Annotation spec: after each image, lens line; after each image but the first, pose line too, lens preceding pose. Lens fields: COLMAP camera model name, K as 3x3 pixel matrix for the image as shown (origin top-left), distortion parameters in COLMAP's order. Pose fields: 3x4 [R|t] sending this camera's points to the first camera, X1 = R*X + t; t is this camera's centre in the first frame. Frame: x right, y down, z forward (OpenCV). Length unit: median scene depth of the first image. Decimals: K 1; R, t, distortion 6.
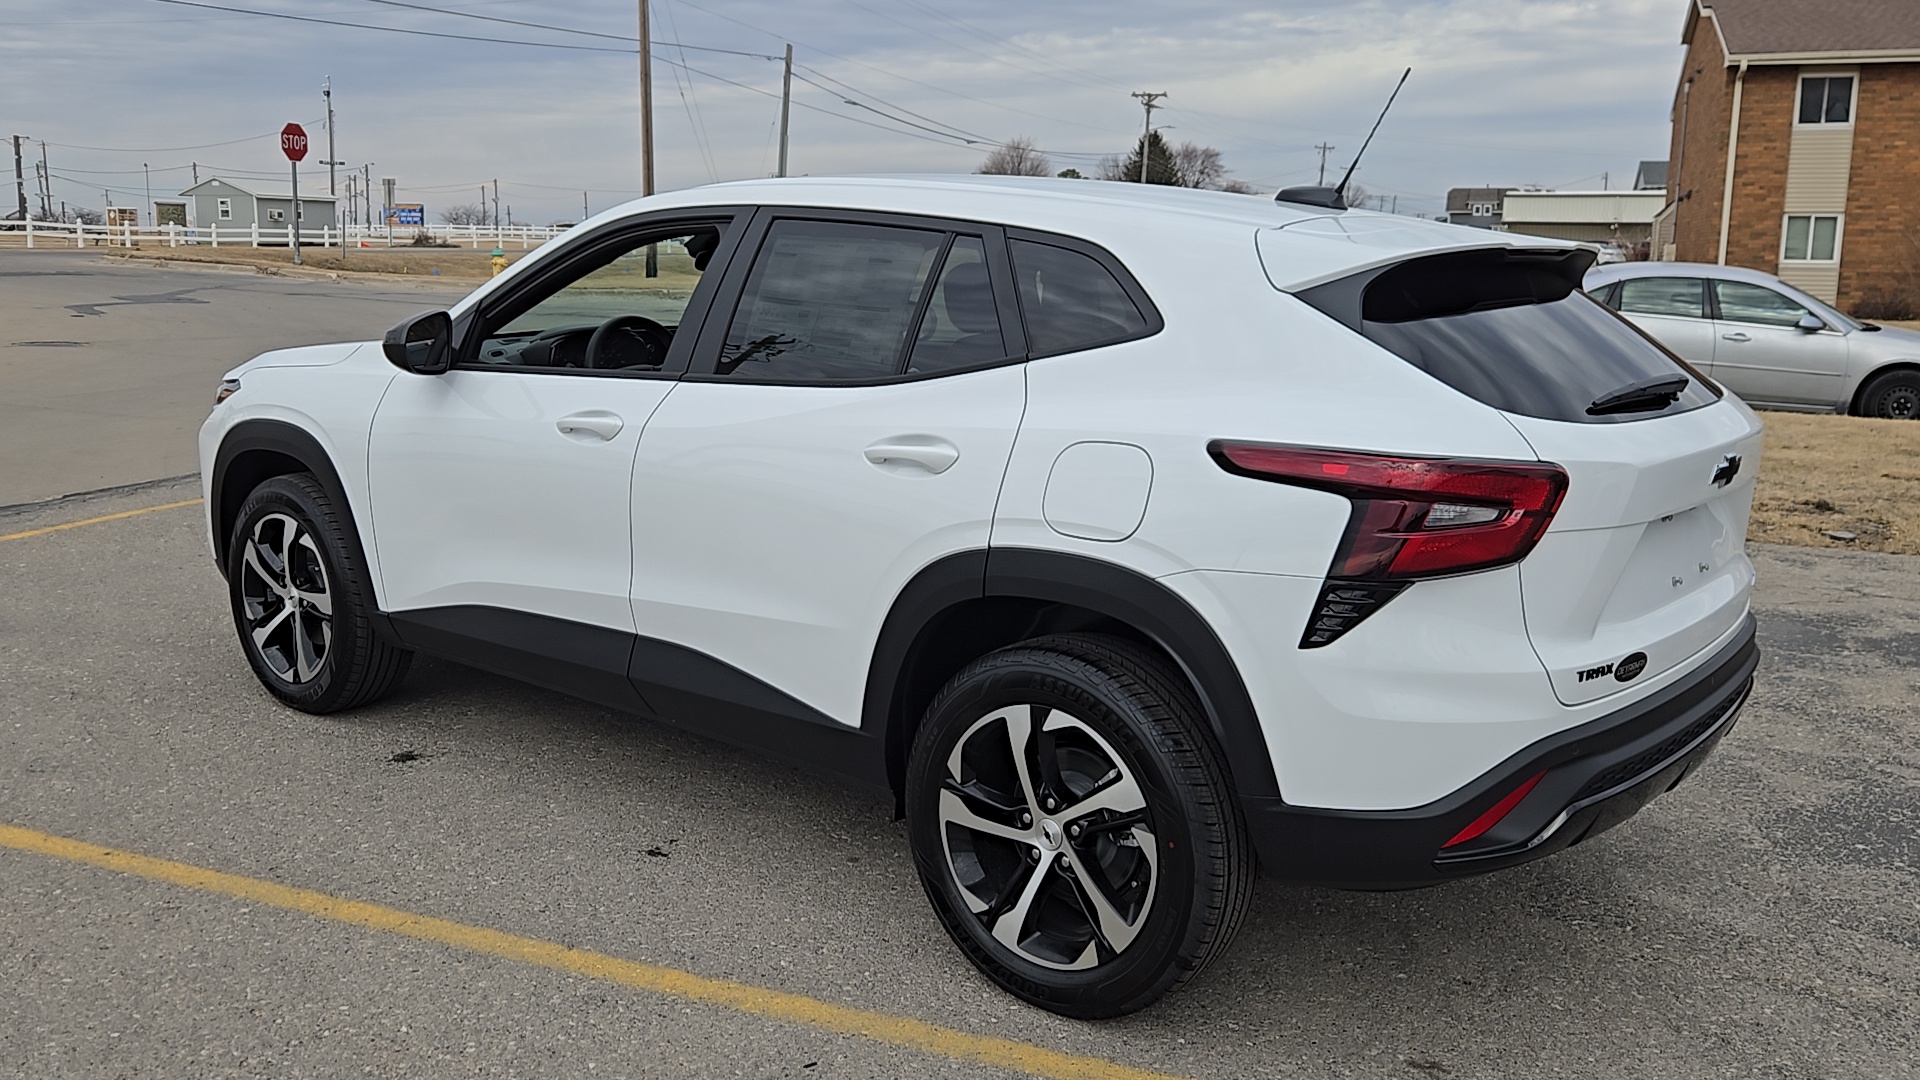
lens RADIAL K [[1597.9, 0, 956.9], [0, 1597.9, 532.5], [0, 0, 1]] dist [-0.008520, 0.014055]
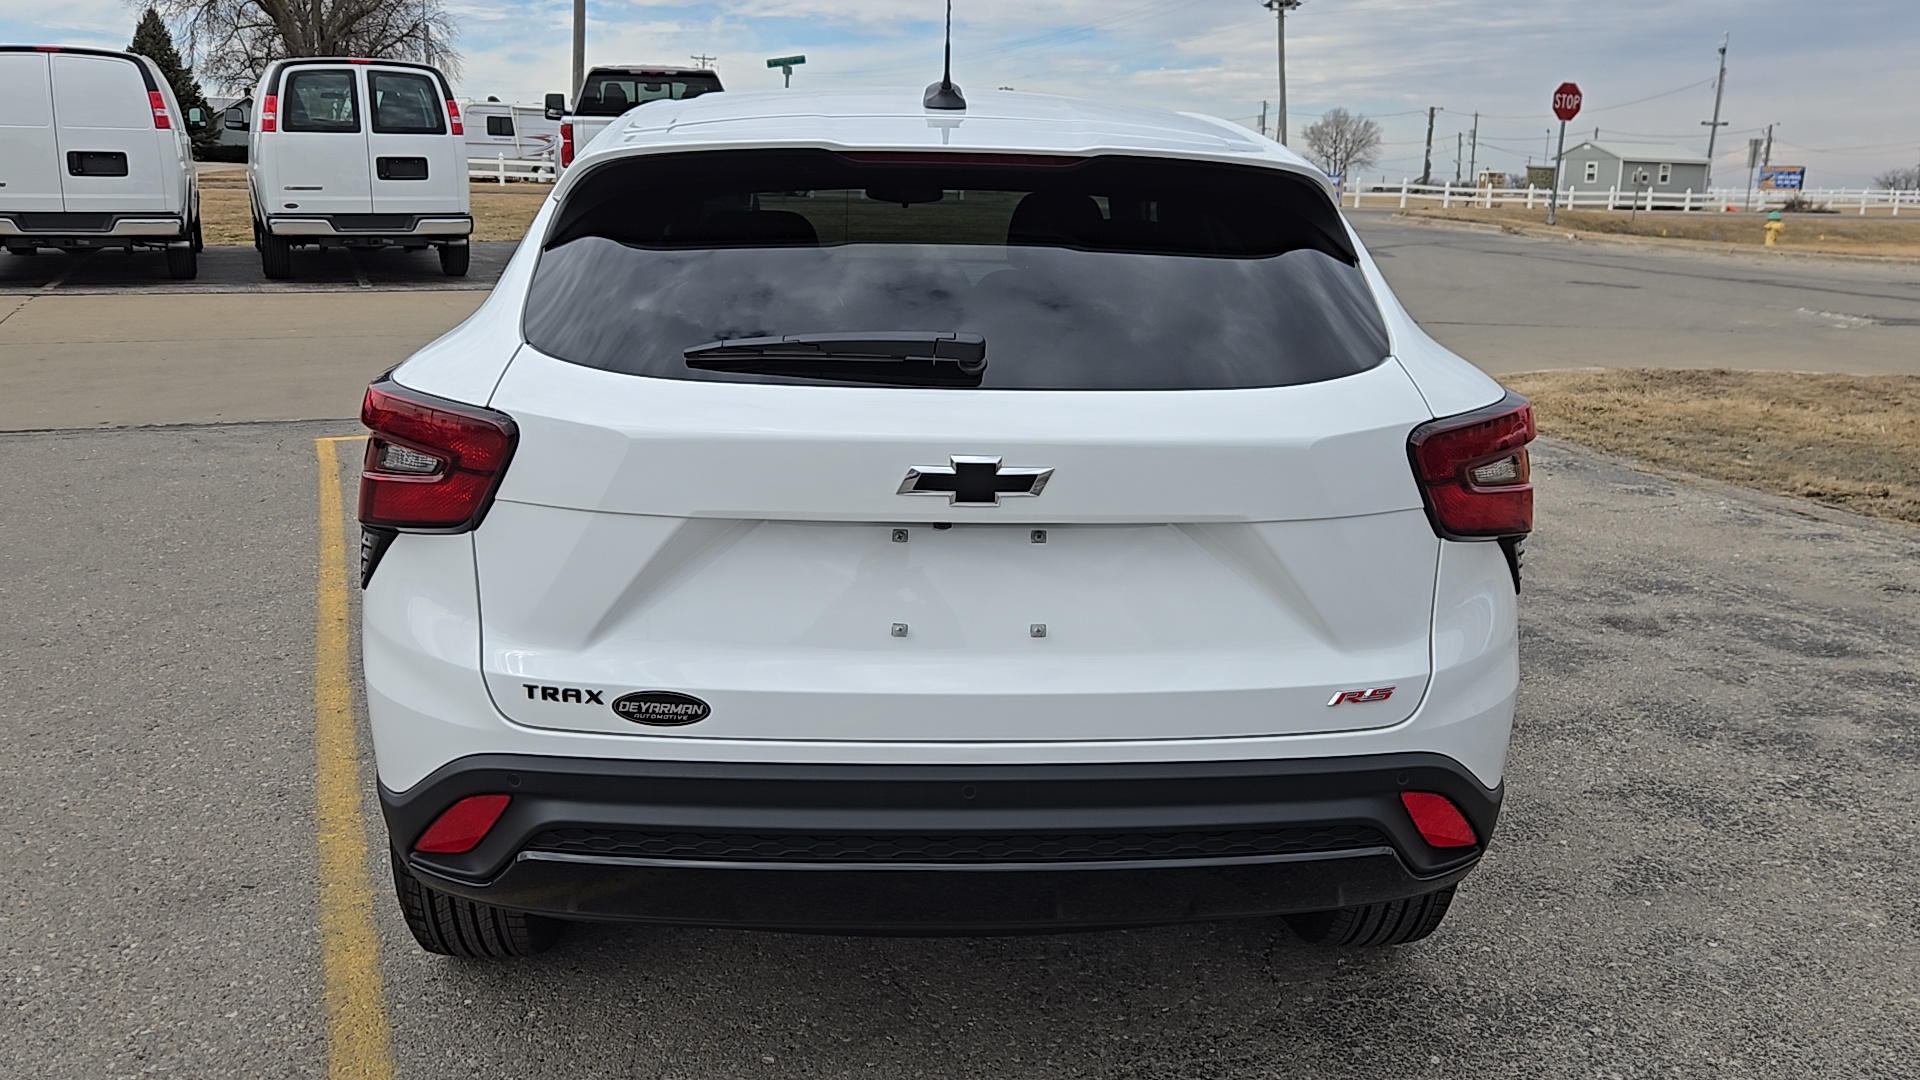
lens RADIAL K [[1597.9, 0, 956.9], [0, 1597.9, 532.5], [0, 0, 1]] dist [-0.008520, 0.014055]
pose [[0.668569, 0.157447, -0.726792, 0.096768], [-0.142478, 0.986344, 0.082610, -0.007211], [0.729874, 0.048321, 0.681872, 0.055073]]
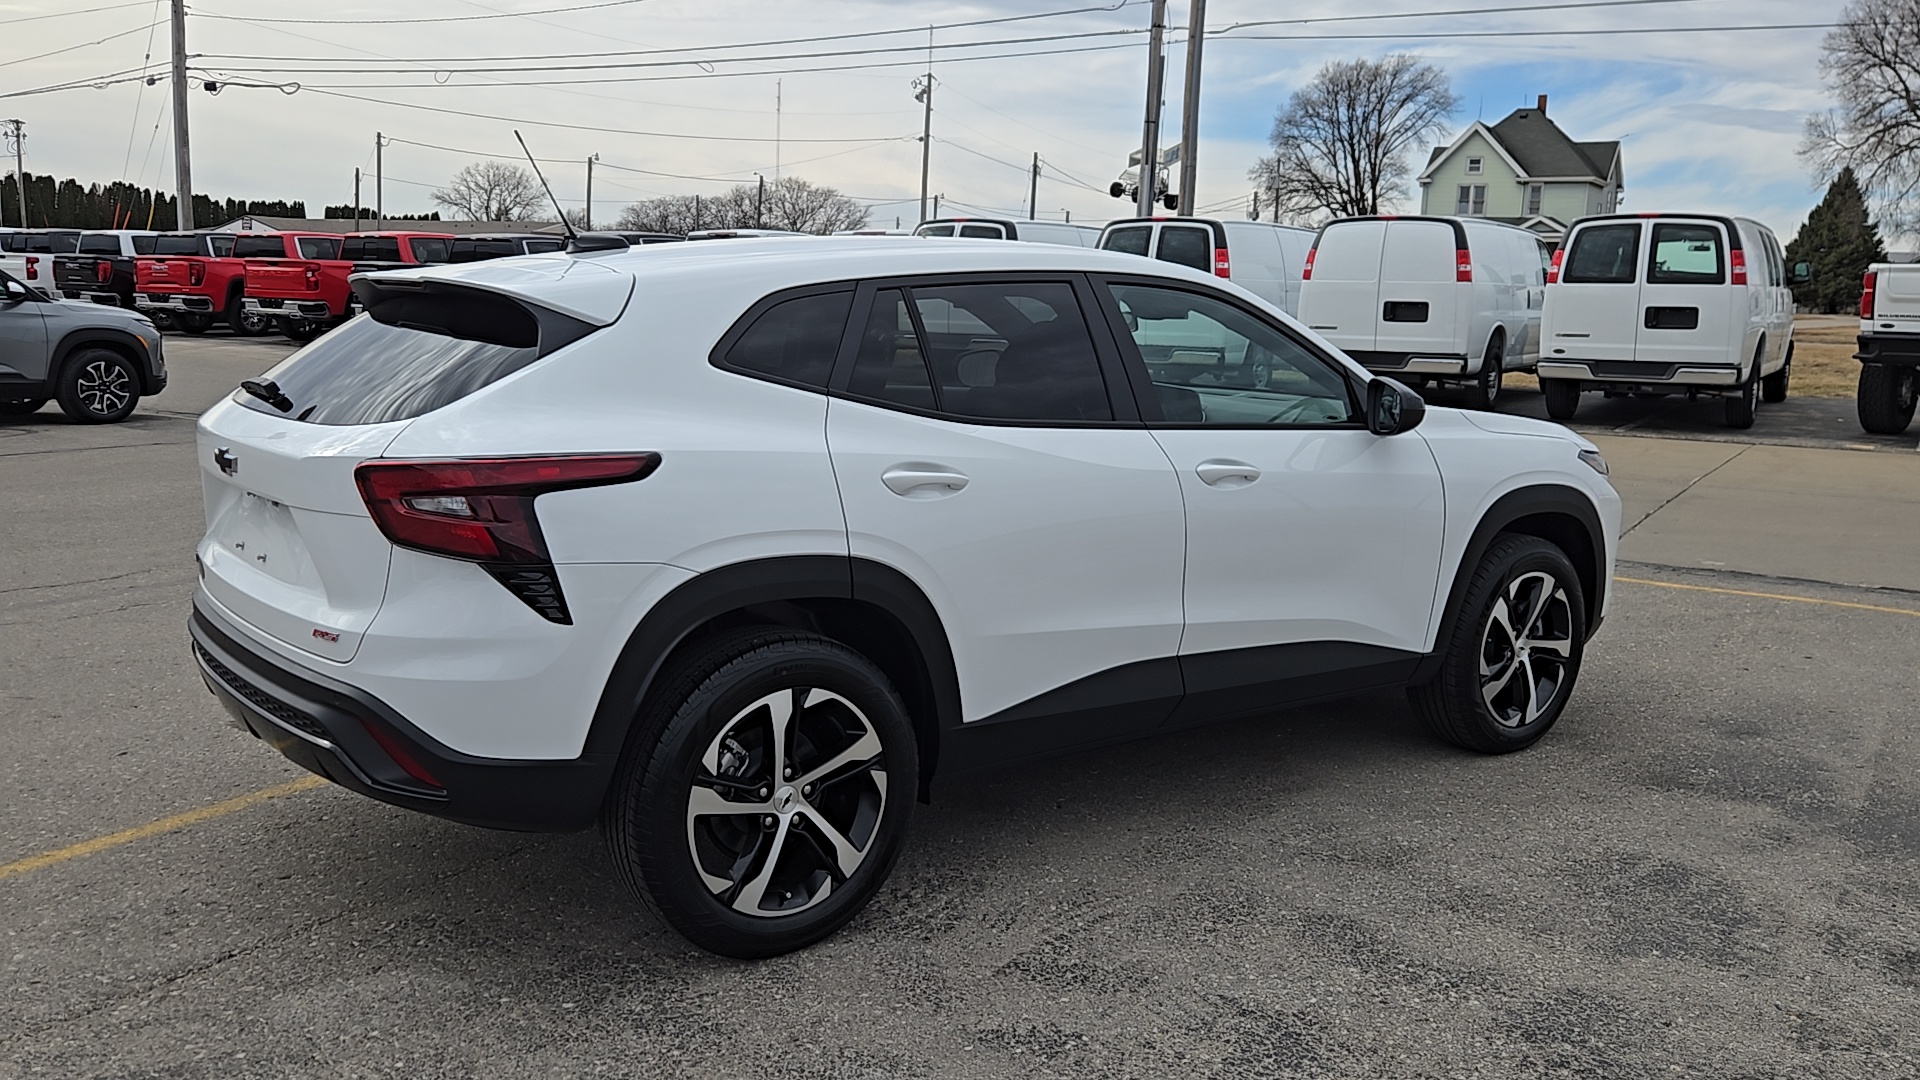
lens RADIAL K [[1597.9, 0, 956.9], [0, 1597.9, 532.5], [0, 0, 1]] dist [-0.008520, 0.014055]
pose [[-0.250080, 0.119931, -0.960769, 0.147910], [-0.204206, 0.963445, 0.173419, -0.029725], [0.946446, 0.239563, -0.216447, 0.175855]]
